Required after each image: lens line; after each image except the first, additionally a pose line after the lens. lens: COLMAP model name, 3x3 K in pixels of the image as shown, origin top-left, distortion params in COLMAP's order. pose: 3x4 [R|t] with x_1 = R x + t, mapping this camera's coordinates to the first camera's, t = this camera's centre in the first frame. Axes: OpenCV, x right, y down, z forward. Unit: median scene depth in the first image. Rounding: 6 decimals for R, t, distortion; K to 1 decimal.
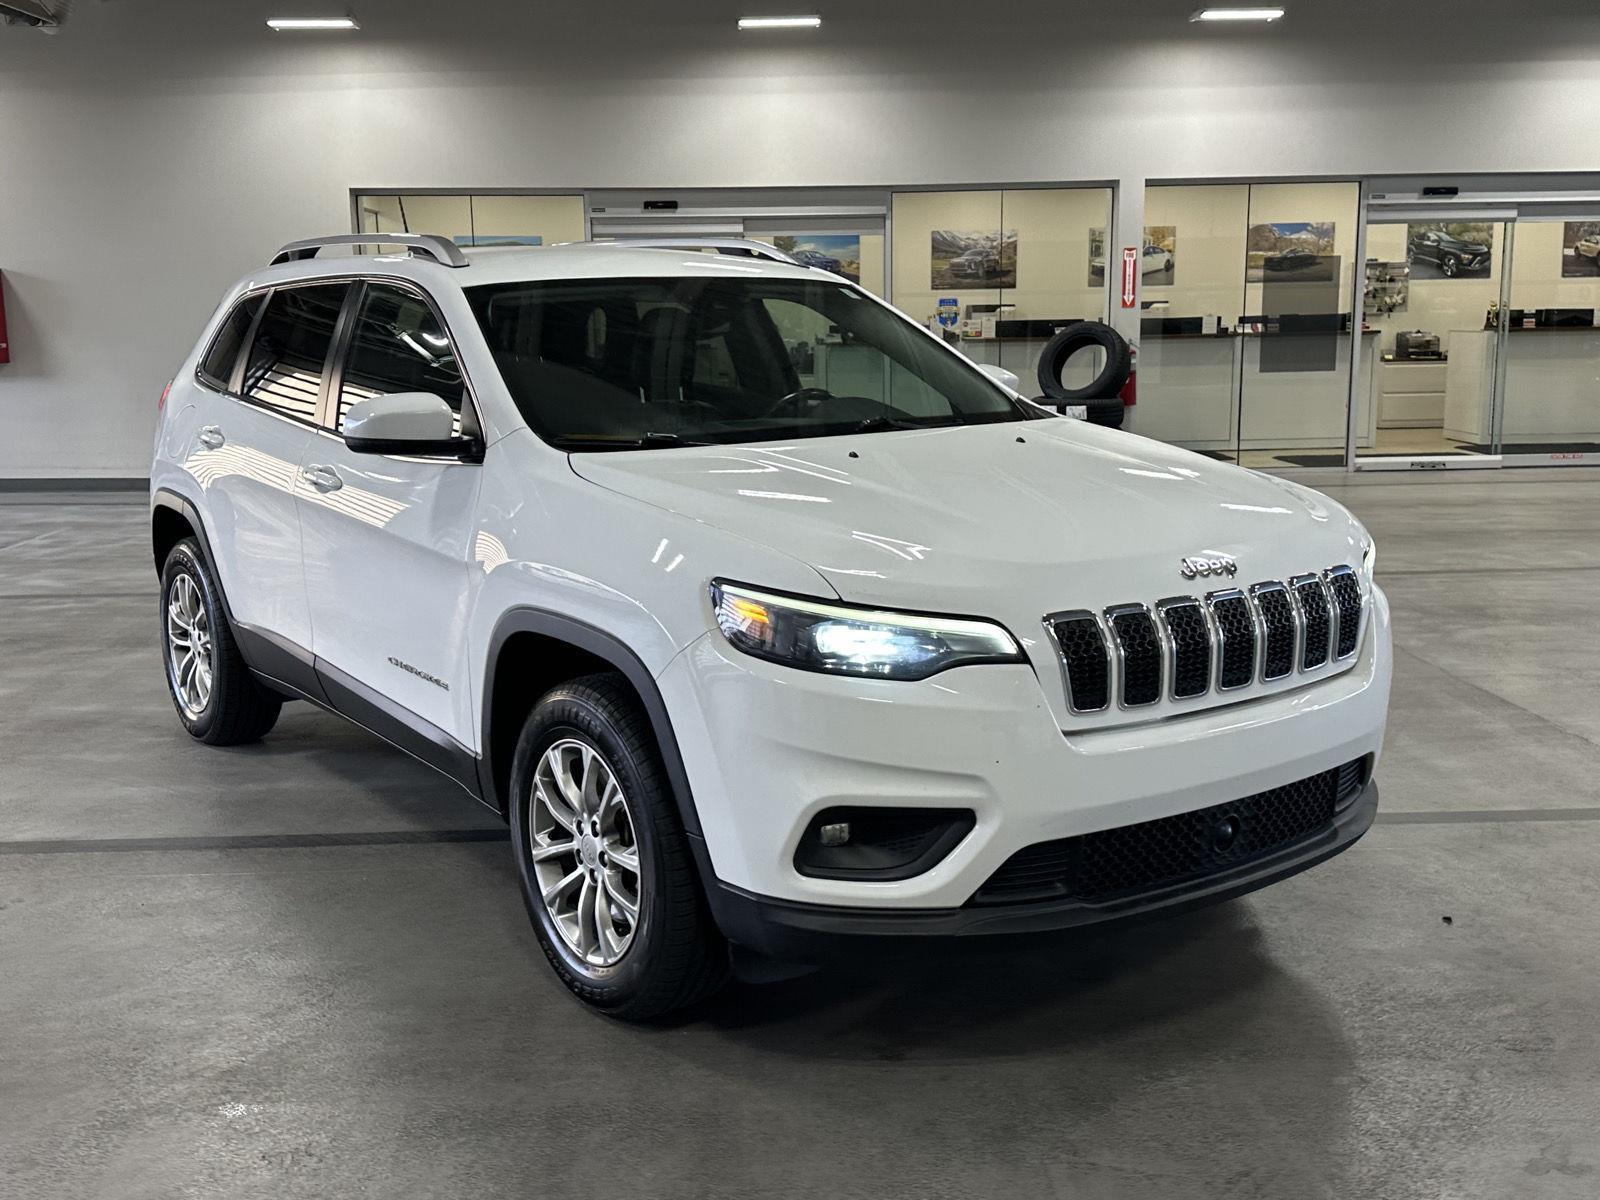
lens RADIAL K [[1617.2, 0, 786.6], [0, 1617.2, 595.2], [0, 0, 1]] dist [0.188626, -0.406107]
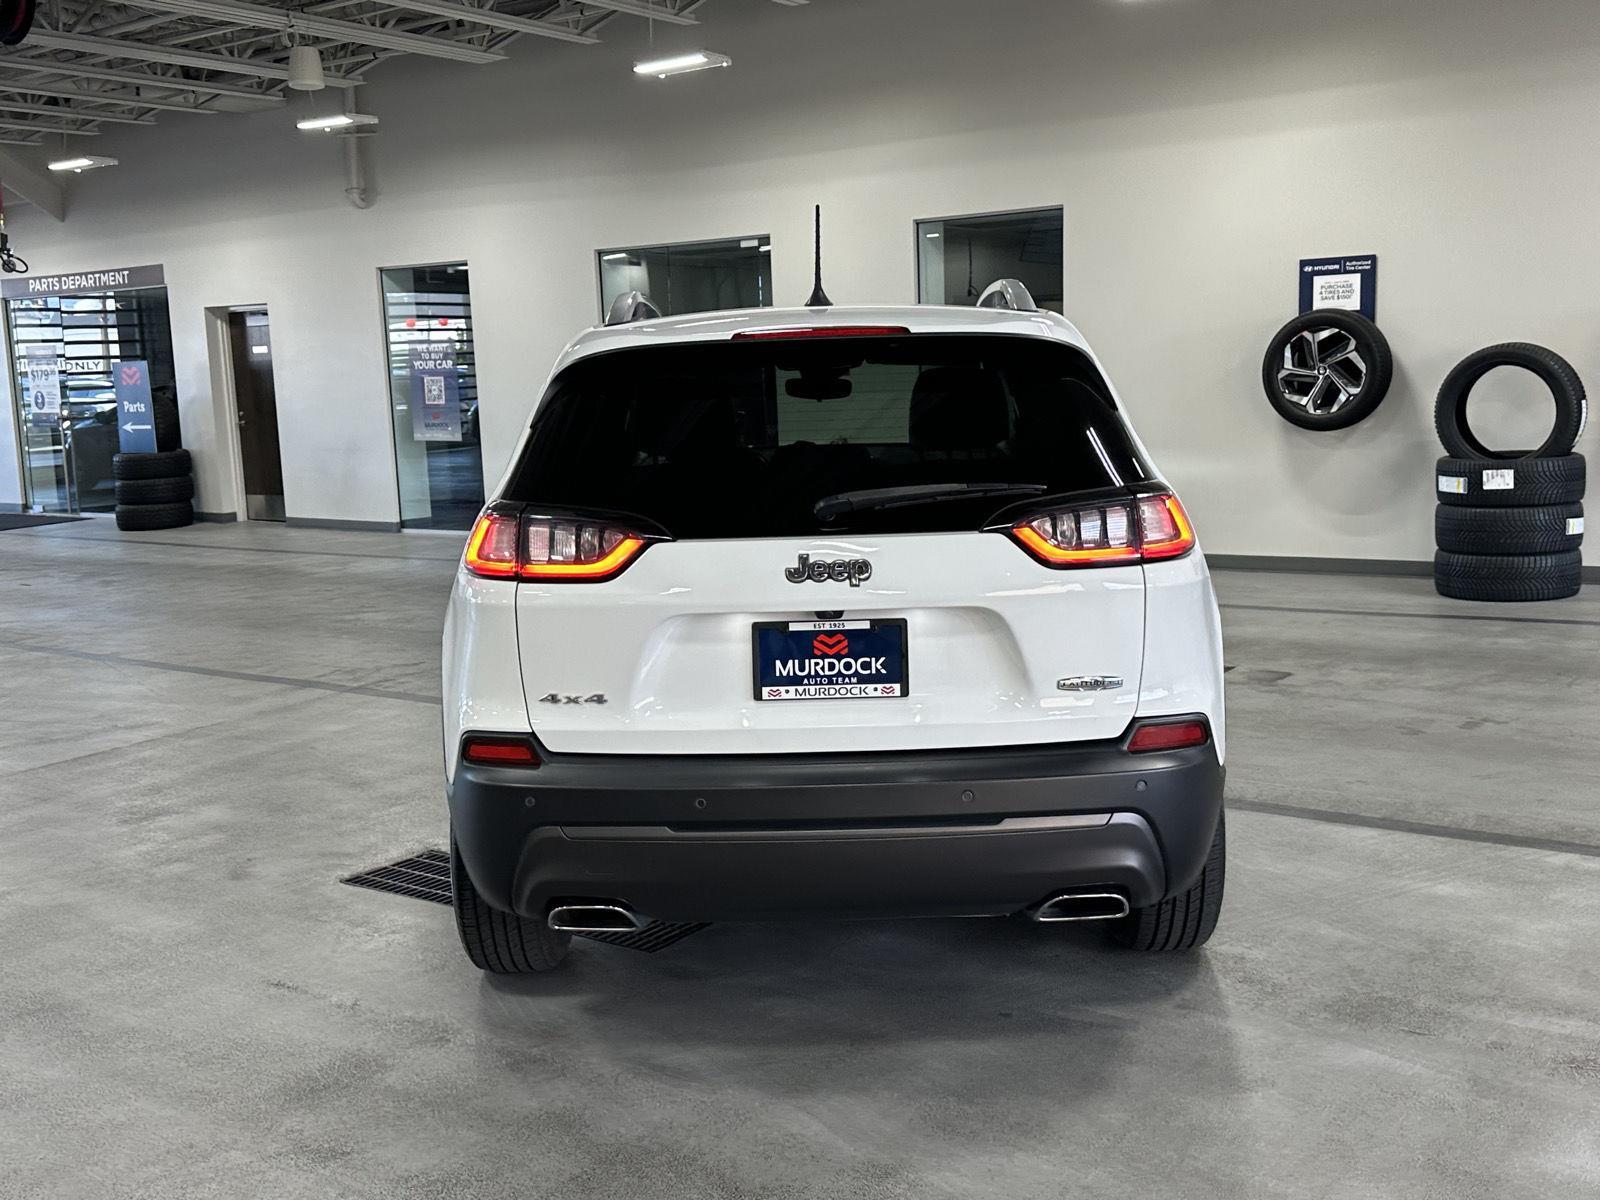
lens RADIAL K [[1622.3, 0, 786.9], [0, 1622.3, 576.2], [0, 0, 1]] dist [0.174168, -0.368732]
pose [[-0.798956, -0.036597, 0.600274, -0.848982], [0.151643, 0.953634, 0.259974, -0.374734], [-0.581956, 0.298735, -0.756362, 2.109128]]
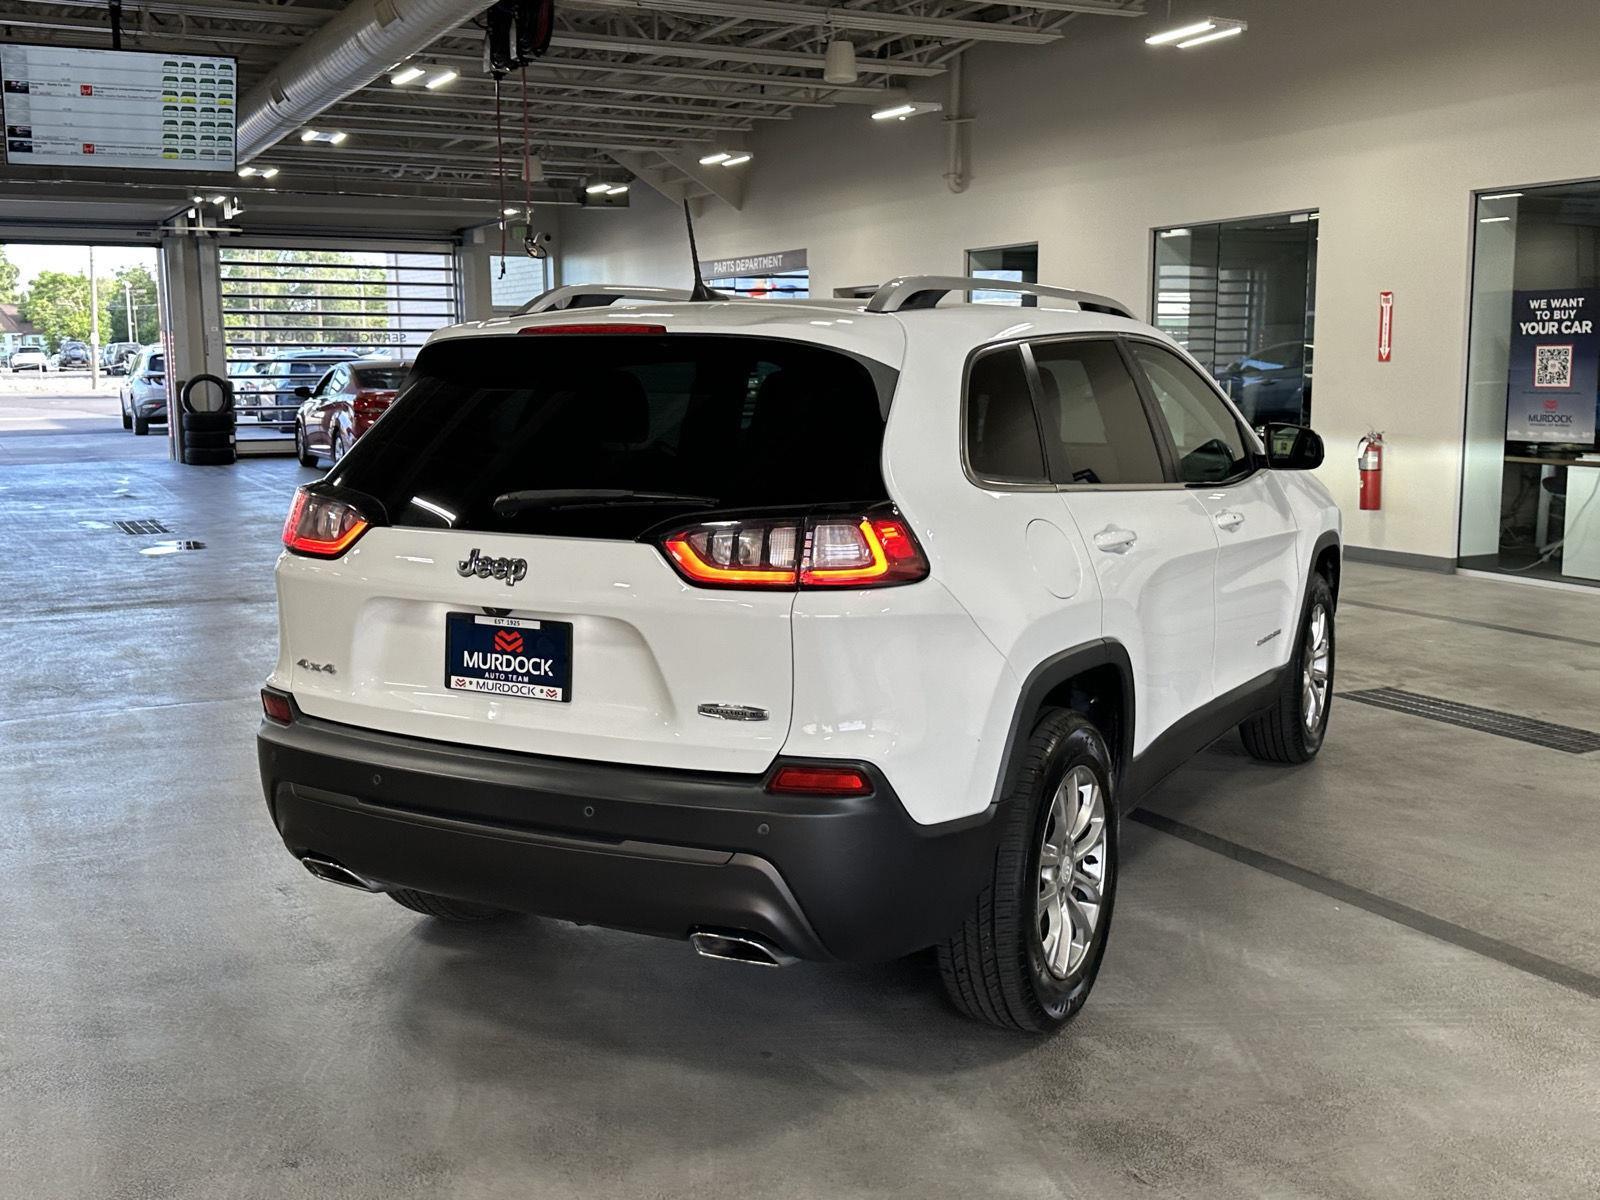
lens RADIAL K [[1622.3, 0, 786.9], [0, 1622.3, 576.2], [0, 0, 1]] dist [0.174168, -0.368732]
pose [[-0.432018, -0.104294, 0.895814, -1.144182], [0.172029, 0.965523, 0.195373, -0.300344], [-0.885306, 0.238511, -0.399182, 1.717745]]
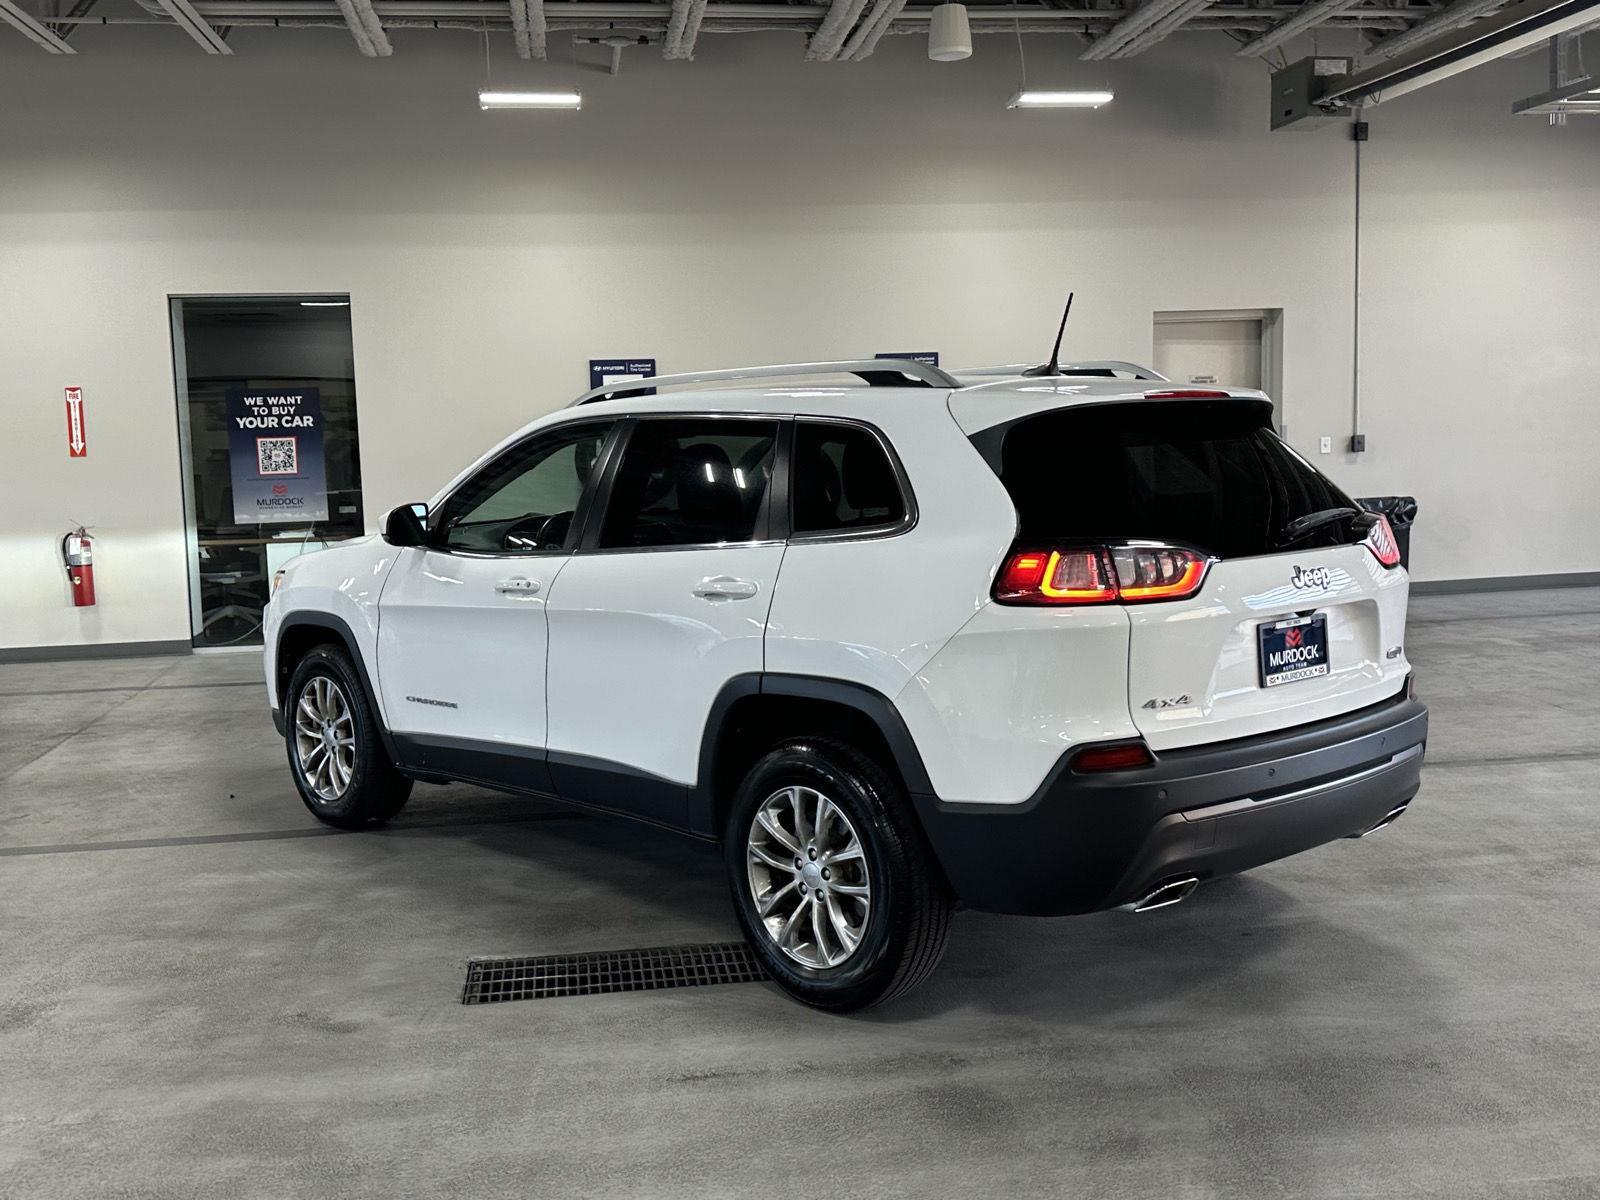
lens RADIAL K [[1615.2, 0, 783.6], [0, 1615.2, 574.0], [0, 0, 1]] dist [0.186038, -0.402442]
pose [[-0.993429, 0.051476, -0.102218, -0.022814], [0.022443, 0.963421, 0.267051, -0.443773], [0.112225, 0.263002, -0.958246, 2.410933]]
